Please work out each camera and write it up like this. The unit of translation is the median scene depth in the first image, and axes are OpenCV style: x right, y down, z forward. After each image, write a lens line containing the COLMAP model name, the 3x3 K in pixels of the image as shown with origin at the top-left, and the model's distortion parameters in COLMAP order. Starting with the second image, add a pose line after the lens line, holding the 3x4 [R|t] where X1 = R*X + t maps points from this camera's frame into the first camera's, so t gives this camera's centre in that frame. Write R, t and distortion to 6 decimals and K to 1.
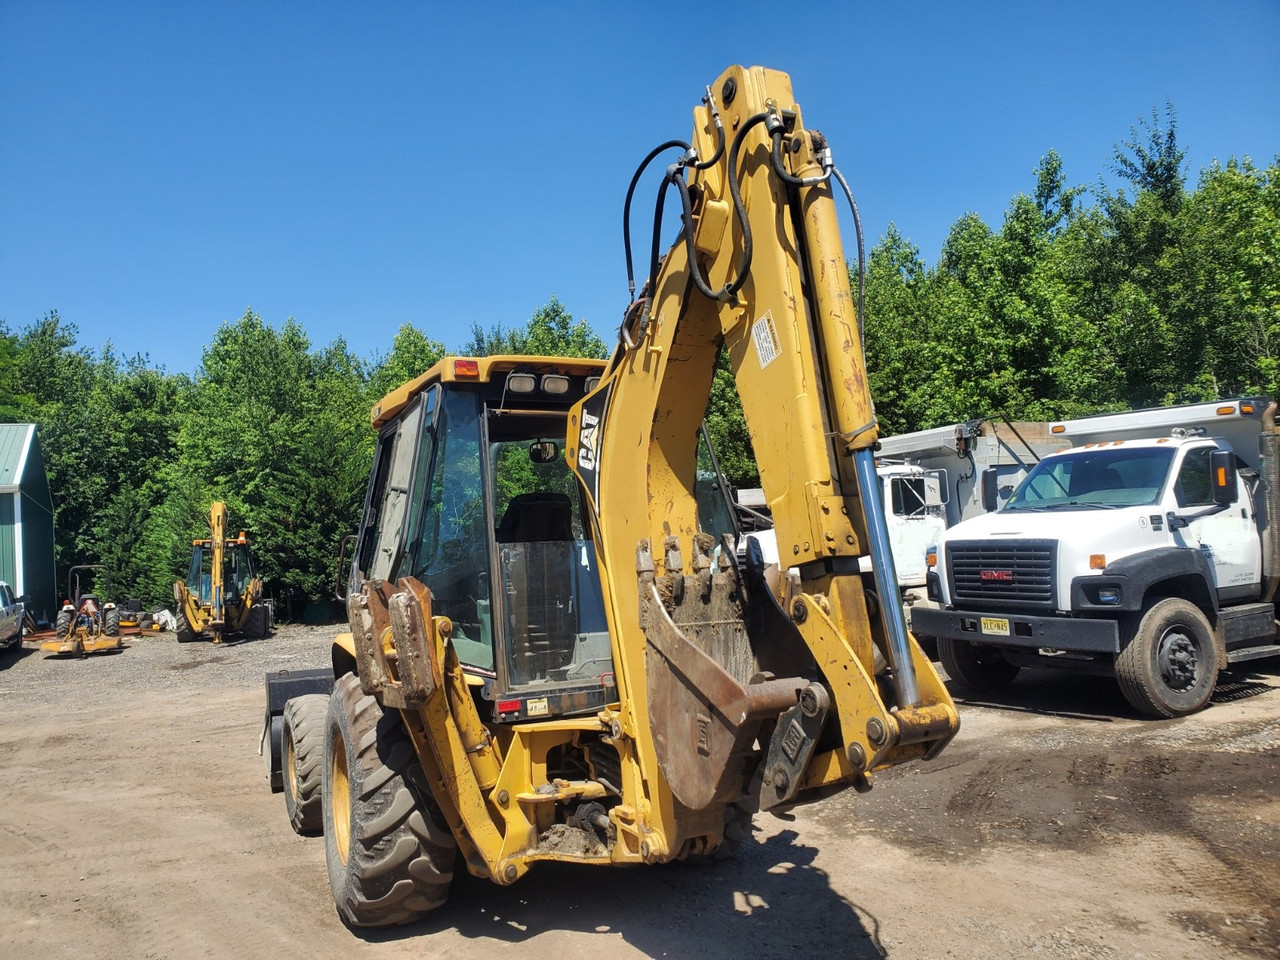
lens RADIAL K [[982.9, 0, 639.5], [0, 982.9, 486.8], [0, 0, 1]] dist [0.012140, 0.001798]
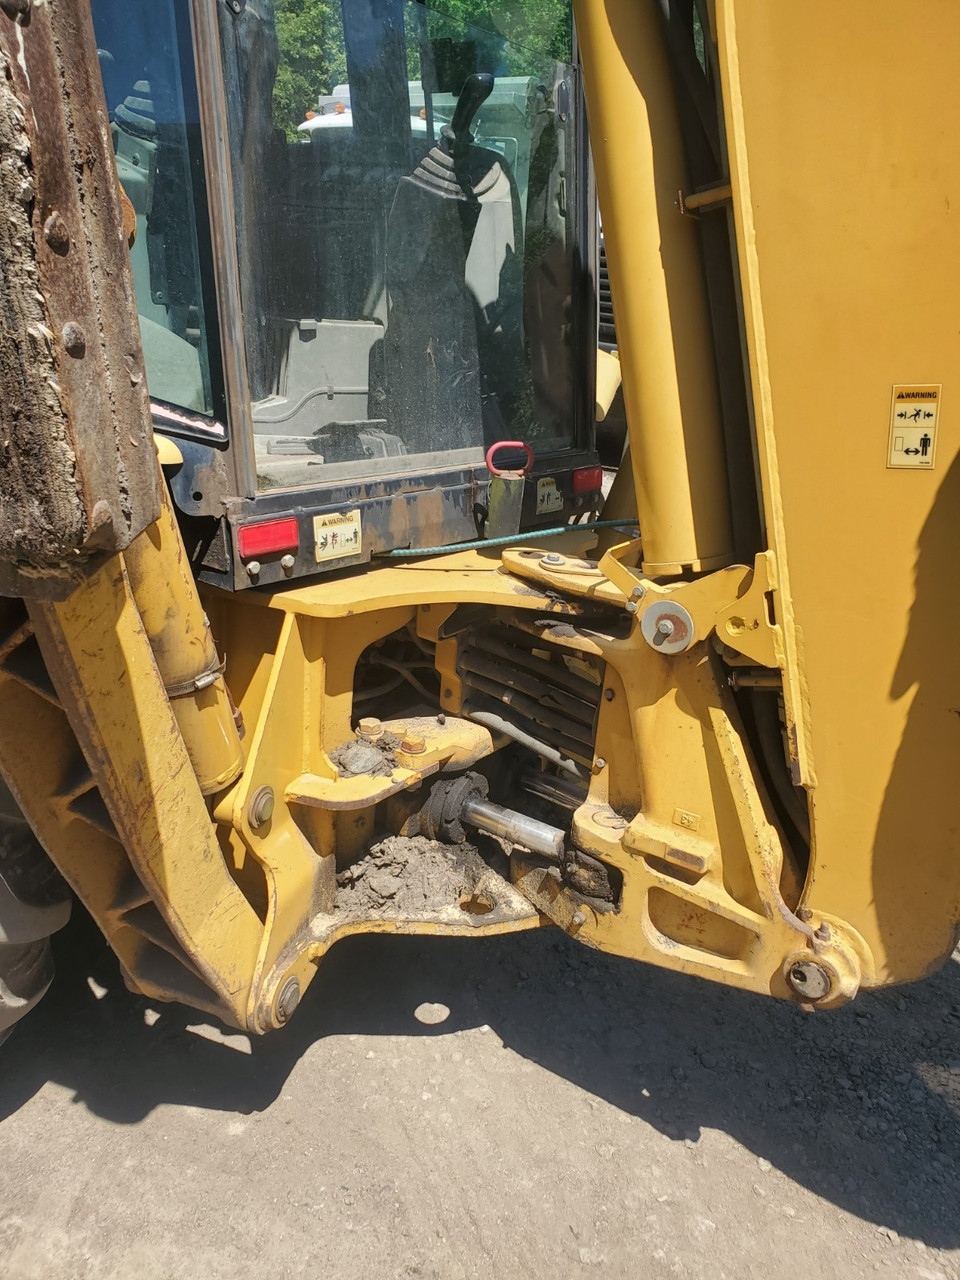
lens RADIAL K [[986.0, 0, 480.0], [0, 986.0, 640.0], [0, 0, 1]] dist [0.028937, -0.004302]
pose [[0.881033, -0.045250, 0.470886, -0.235799], [-0.155387, 0.912499, 0.378418, 0.132805], [-0.446806, -0.406569, 0.796910, 0.755130]]
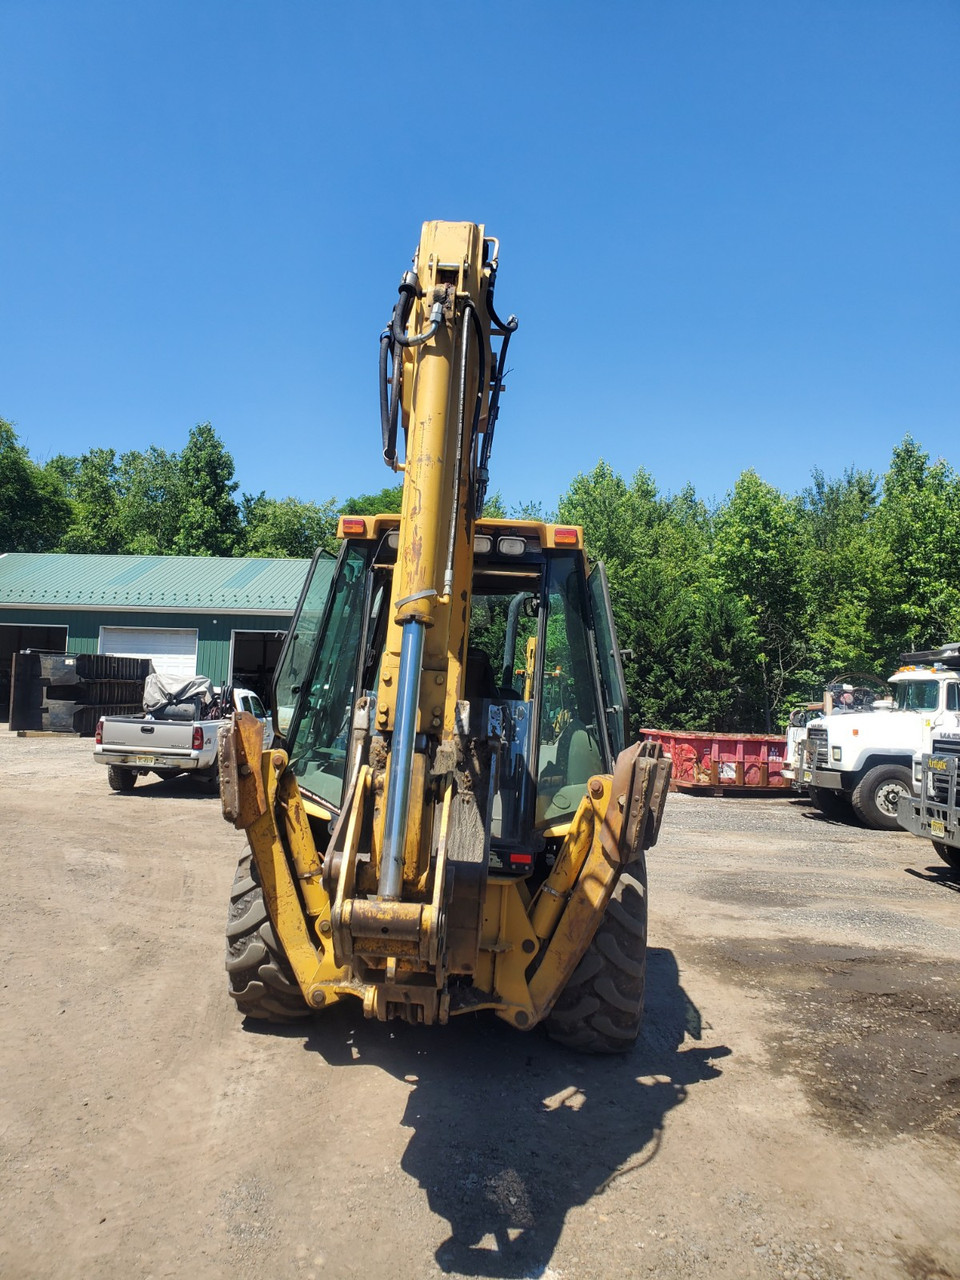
lens RADIAL K [[986.0, 0, 480.0], [0, 986.0, 640.0], [0, 0, 1]] dist [0.028937, -0.004302]
pose [[0.853687, 0.066213, -0.516559, 0.561236], [-0.062180, 0.997748, 0.025132, -0.034741], [0.517060, 0.010665, 0.855882, 0.168544]]
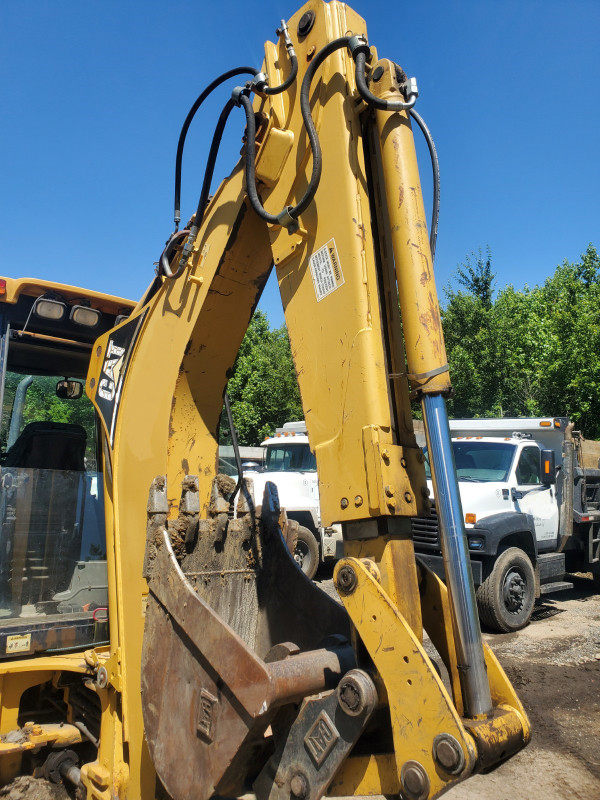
lens RADIAL K [[614.3, 0, 300.4], [0, 614.3, 384.6], [0, 0, 1]] dist [0.012140, 0.001798]
pose [[0.964214, 0.120426, 0.236196, -0.013133], [-0.095227, 0.988747, -0.115376, 0.019658], [-0.247432, 0.088755, 0.964831, 0.356757]]
